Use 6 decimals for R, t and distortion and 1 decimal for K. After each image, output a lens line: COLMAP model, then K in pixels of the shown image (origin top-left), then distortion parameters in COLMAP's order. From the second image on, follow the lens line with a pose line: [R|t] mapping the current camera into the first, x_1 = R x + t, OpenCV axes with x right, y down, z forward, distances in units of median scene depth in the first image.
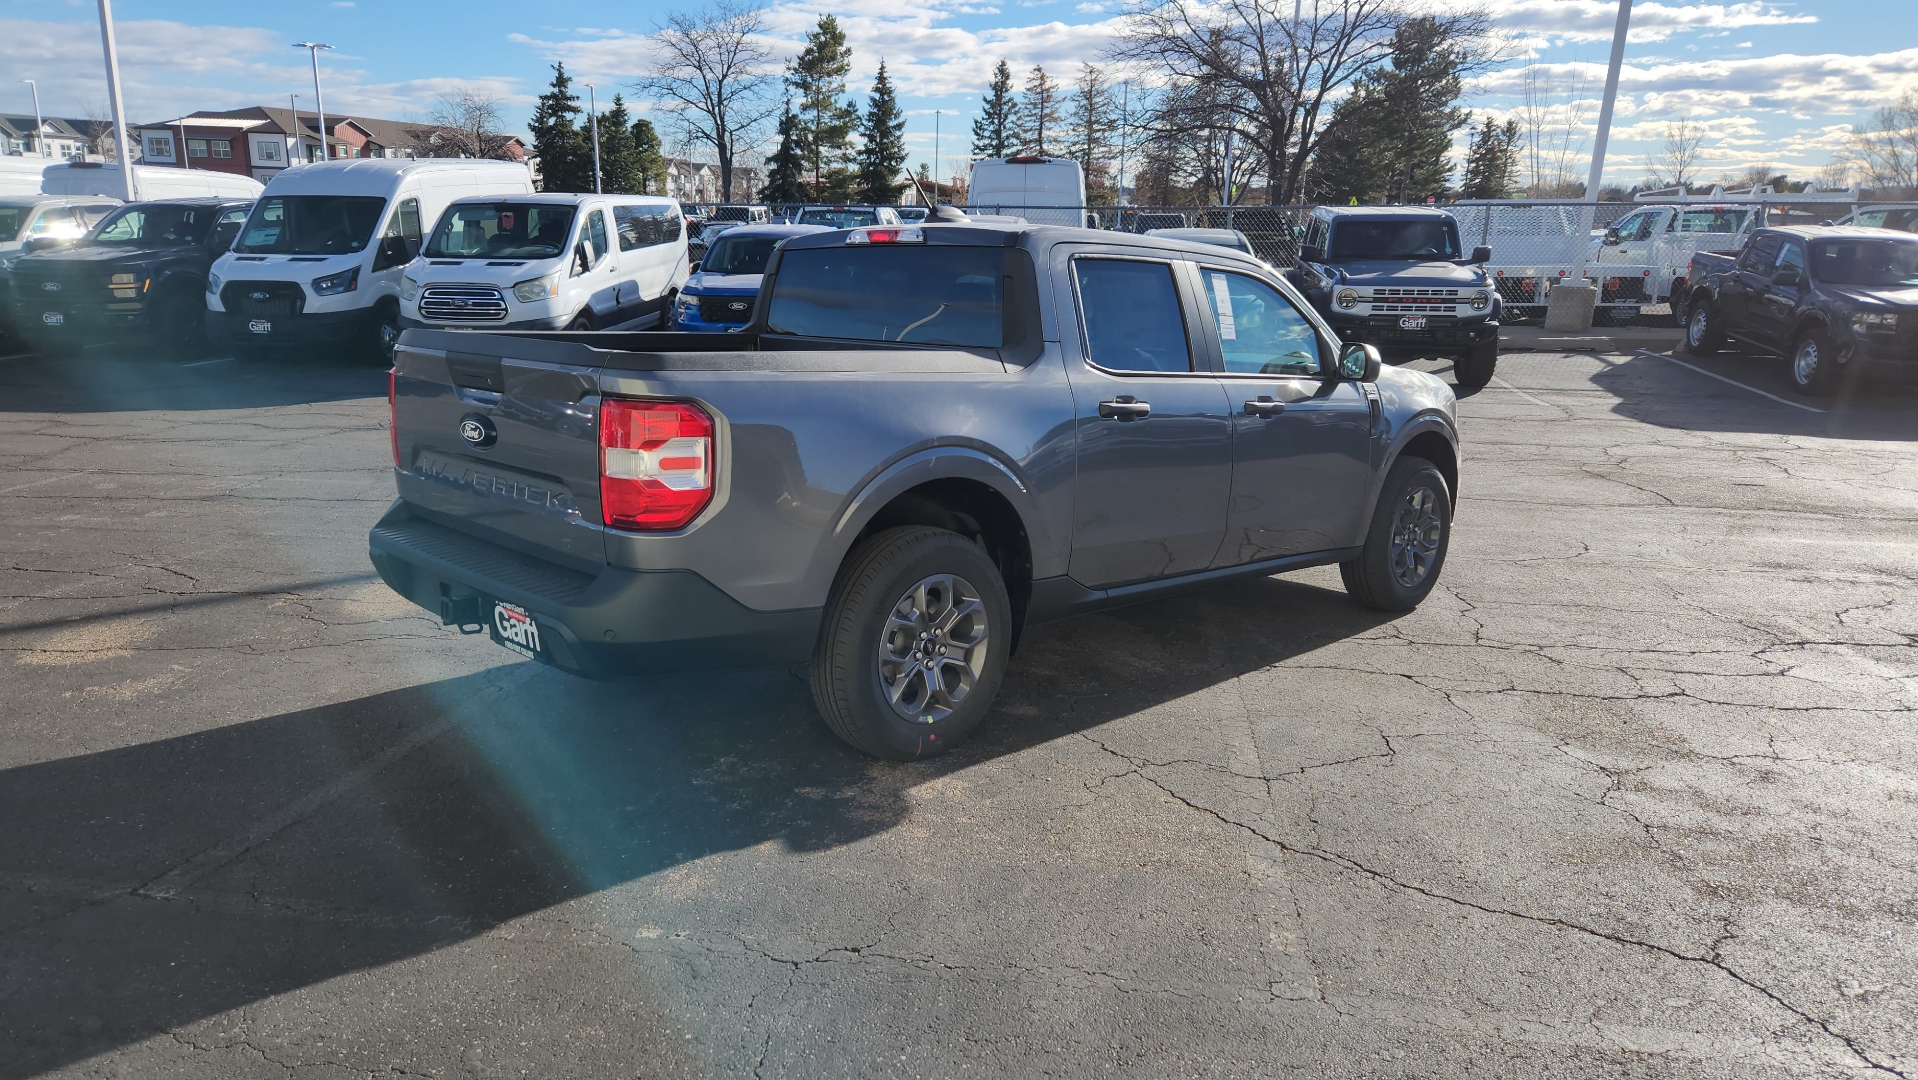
lens RADIAL K [[1286.8, 0, 932.0], [0, 1286.8, 535.1], [0, 0, 1]] dist [0.067384, -0.051688]
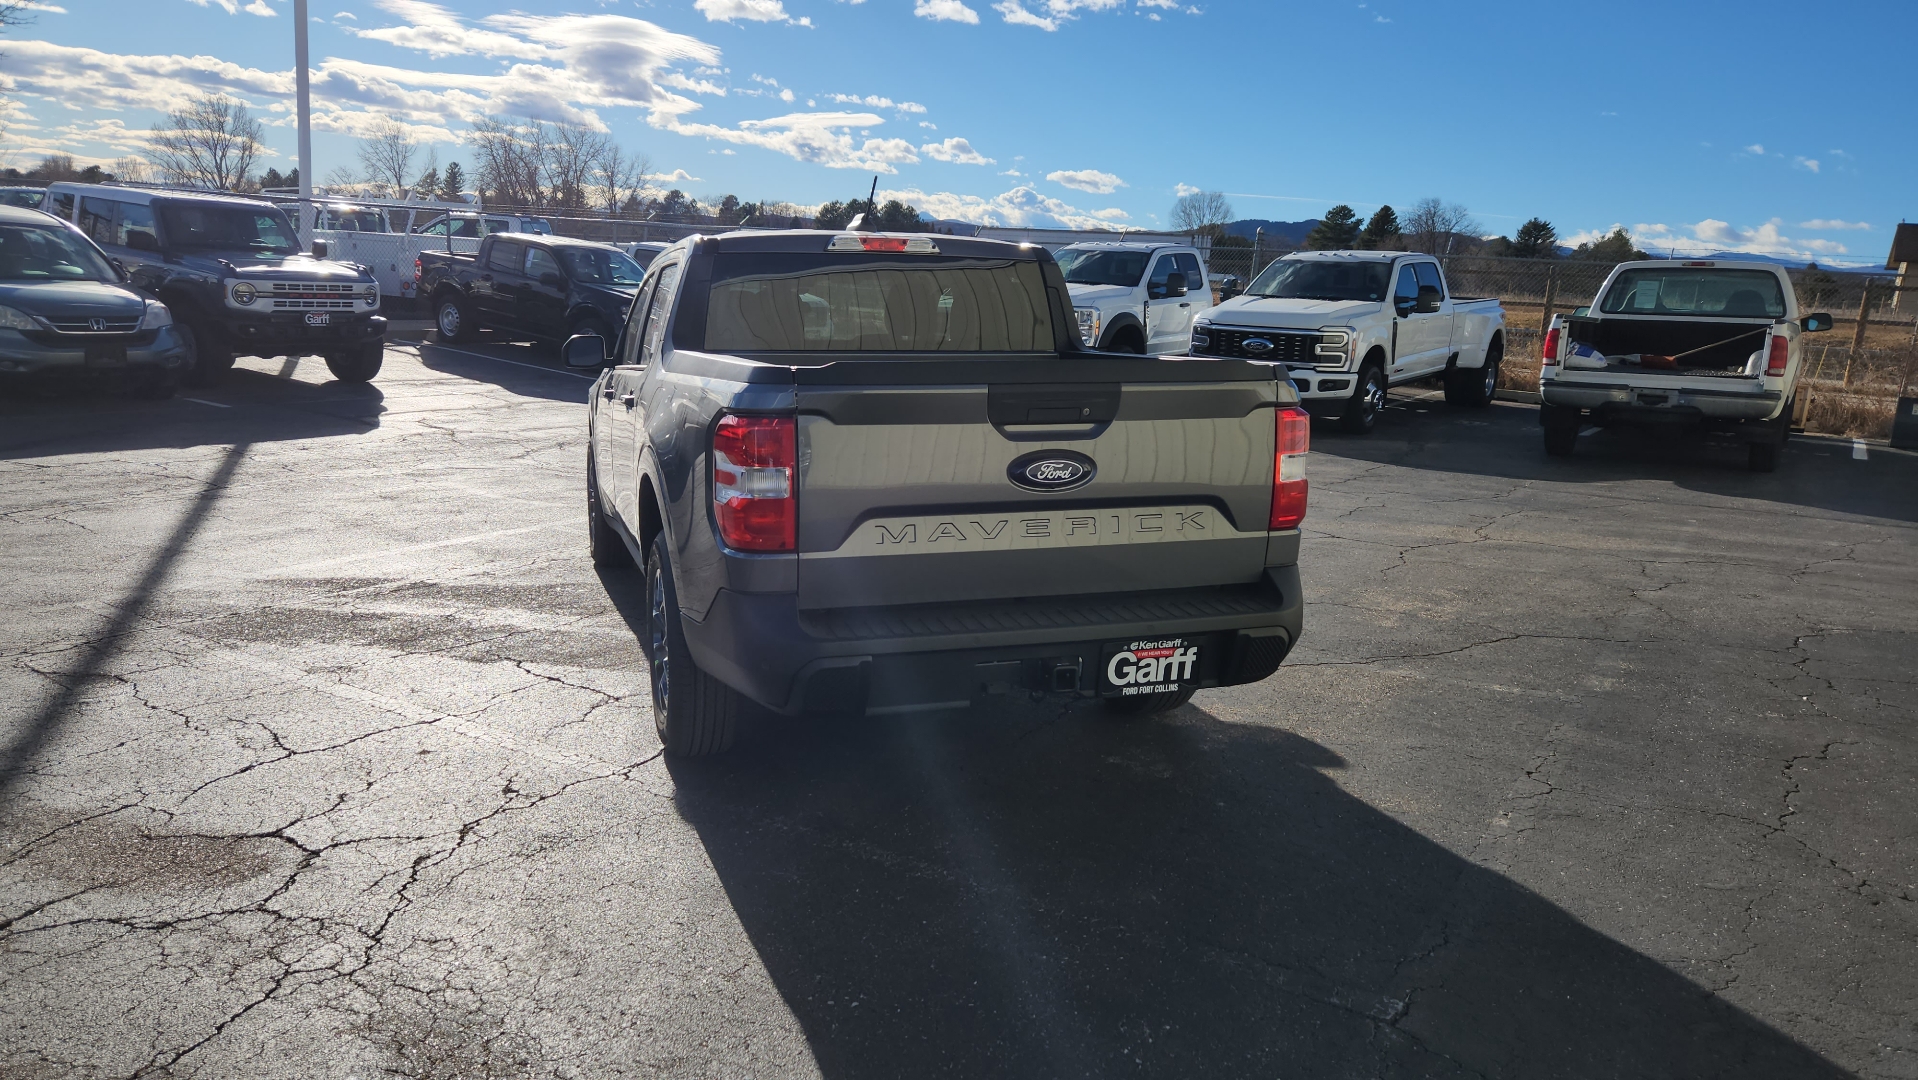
lens RADIAL K [[1275.7, 0, 914.5], [0, 1275.7, 540.9], [0, 0, 1]] dist [0.072246, -0.054674]
pose [[0.437051, -0.176612, 0.881927, -0.304498], [0.164323, 0.979708, 0.114760, -0.038851], [-0.884299, 0.094765, 0.457204, 0.181902]]
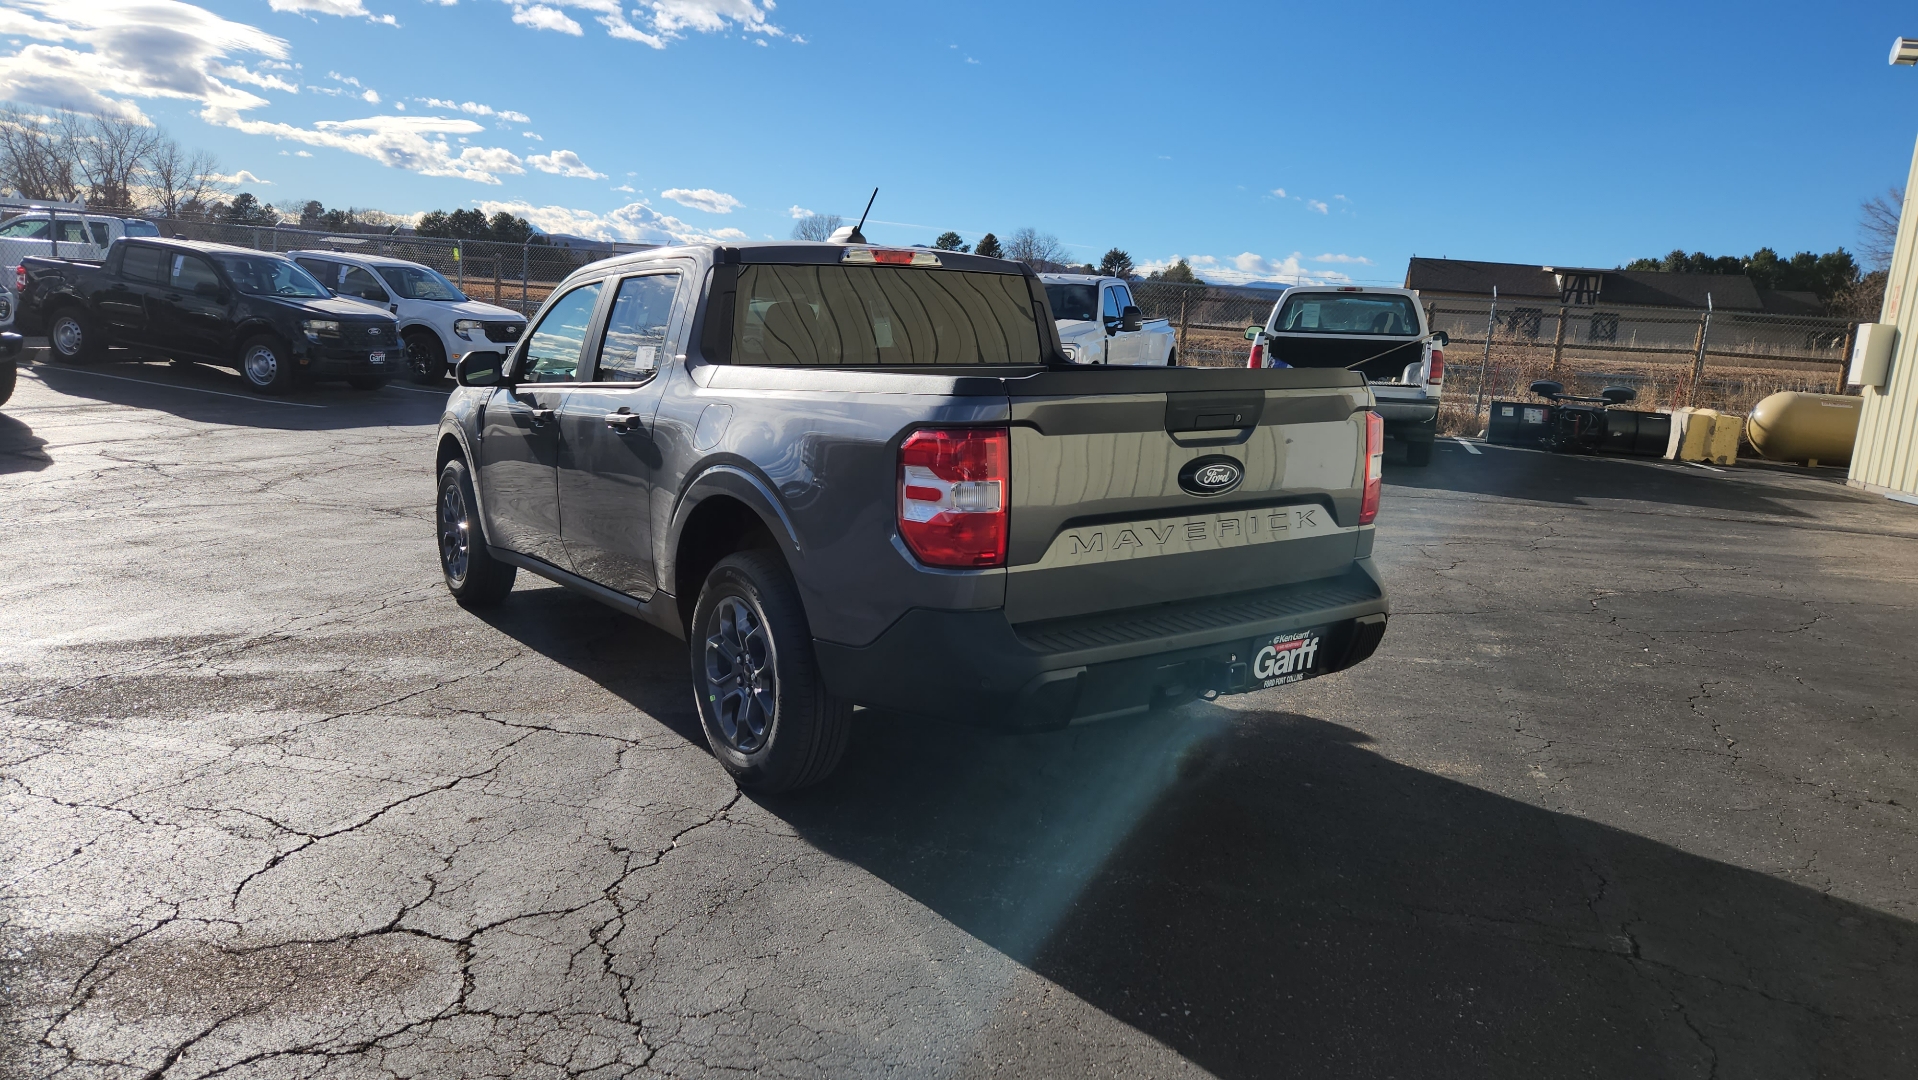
lens RADIAL K [[1275.7, 0, 921.2], [0, 1275.7, 530.3], [0, 0, 1]] dist [0.072246, -0.054674]
pose [[0.159024, -0.170884, 0.972373, -0.330597], [0.174758, 0.974226, 0.142630, -0.054038], [-0.971685, 0.147249, 0.184789, 0.272428]]
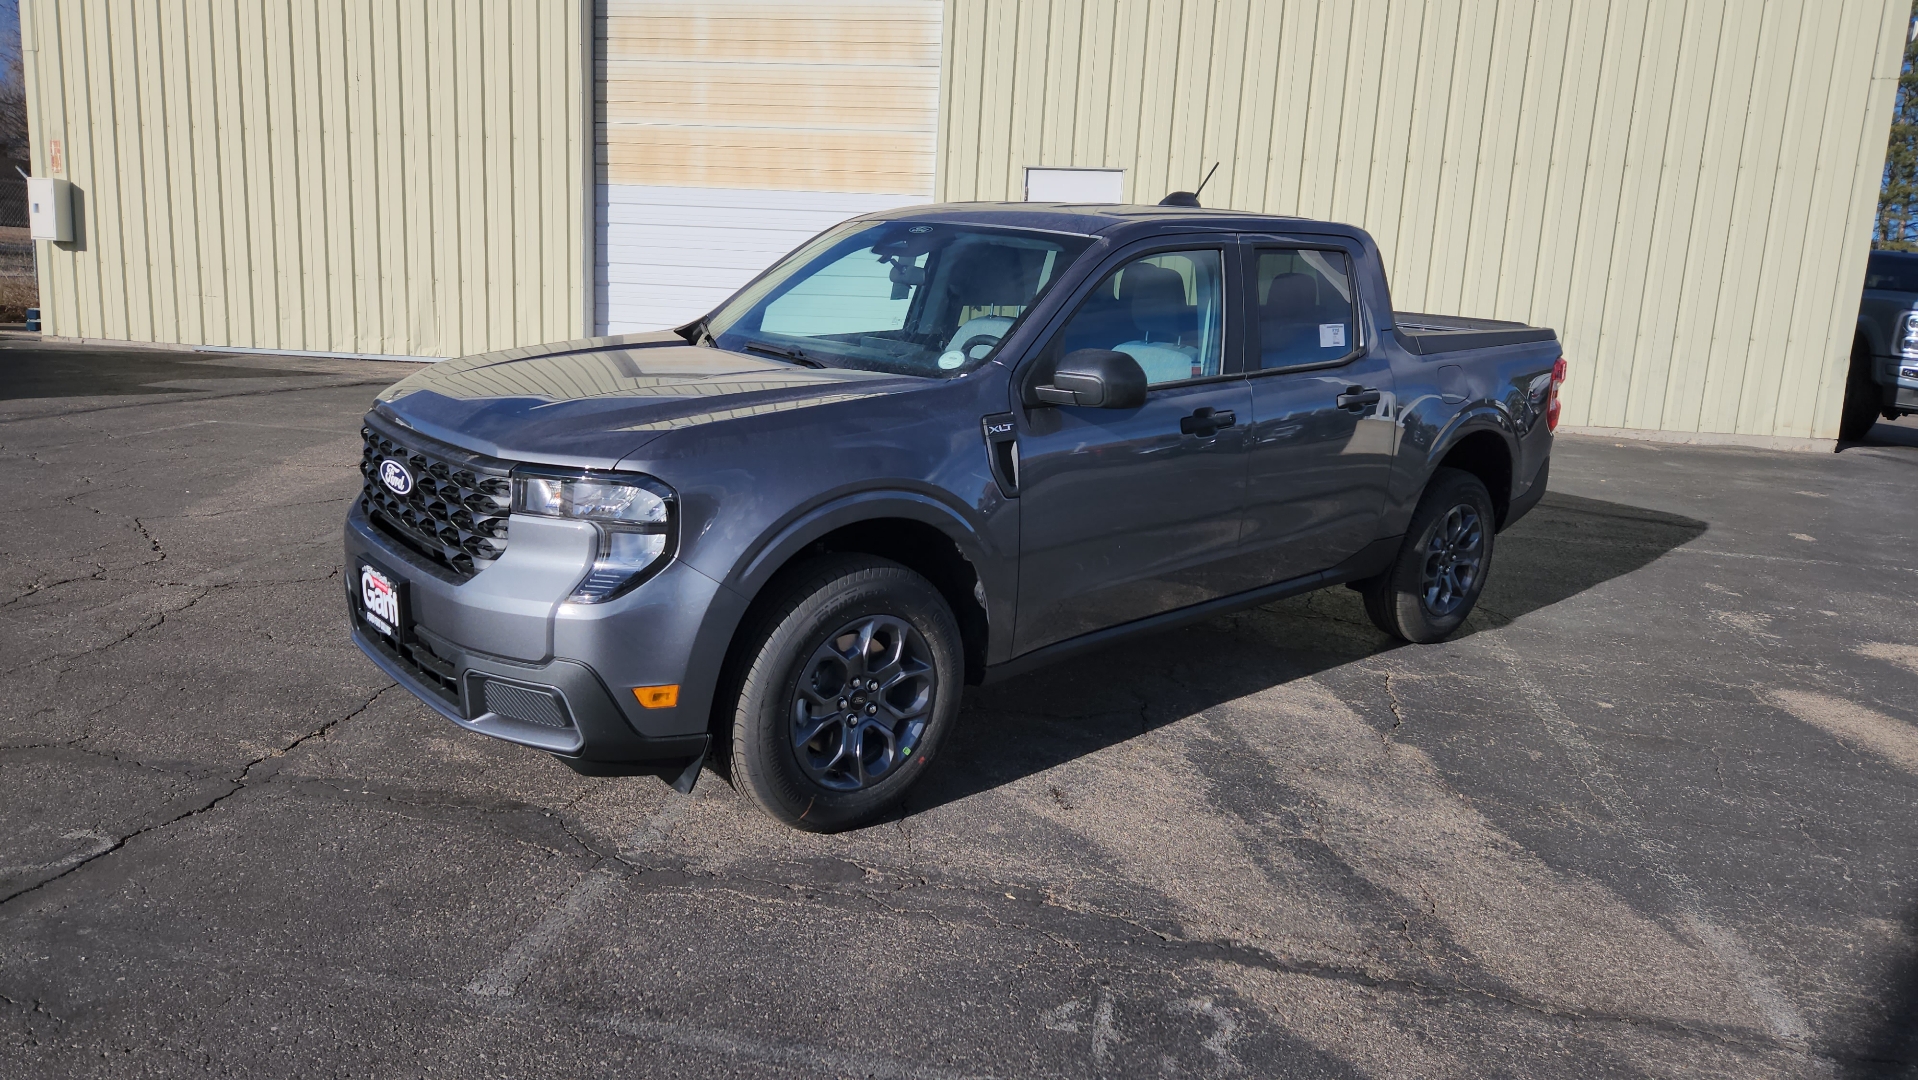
lens RADIAL K [[1276.9, 0, 931.1], [0, 1276.9, 536.2], [0, 0, 1]] dist [0.067186, -0.051093]
pose [[-0.995823, -0.085375, 0.032374, 0.053274], [-0.064792, 0.910559, 0.408269, -0.140000], [-0.064335, 0.404466, -0.912287, 0.704115]]
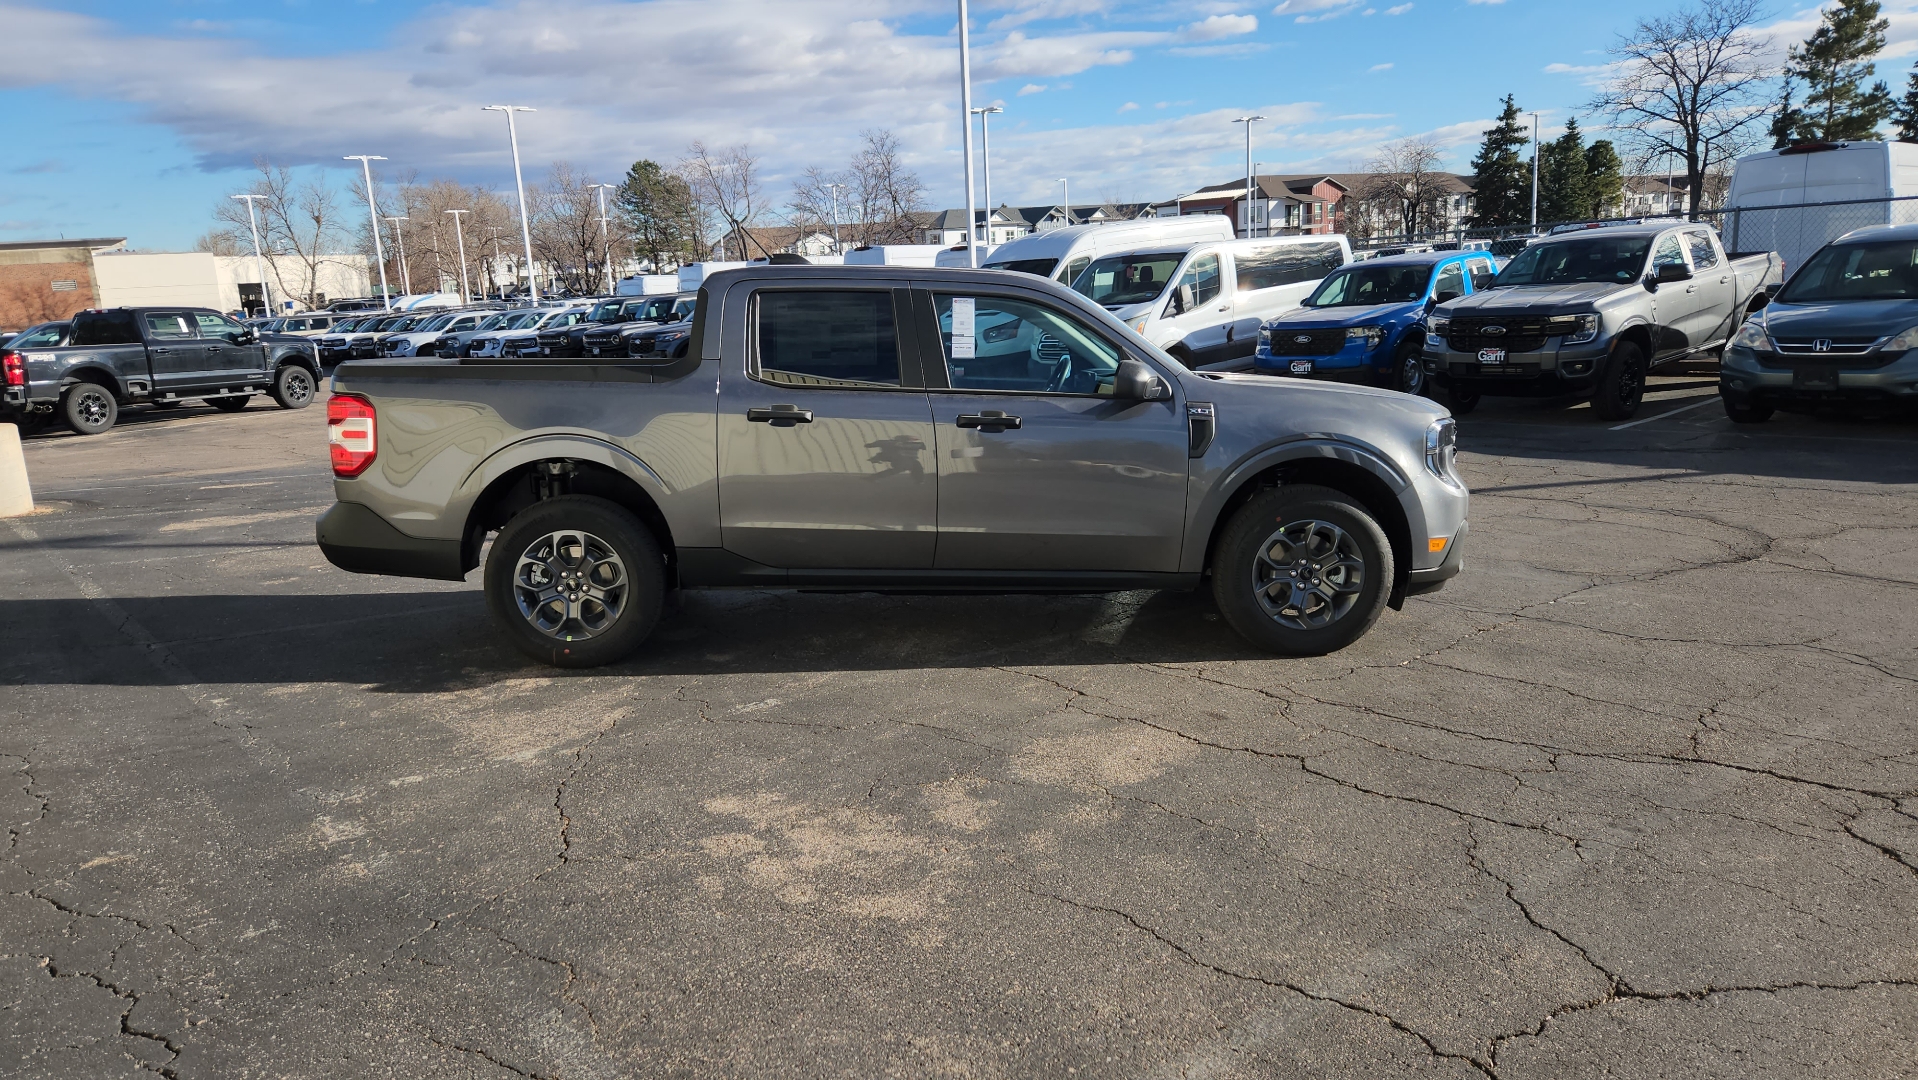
lens RADIAL K [[1291.9, 0, 922.8], [0, 1291.9, 515.7], [0, 0, 1]] dist [0.064668, -0.051081]
pose [[0.742244, 0.065211, -0.666949, 0.323373], [-0.096918, 0.995236, -0.010551, -0.001601], [0.663084, 0.072470, 0.745029, 0.062591]]
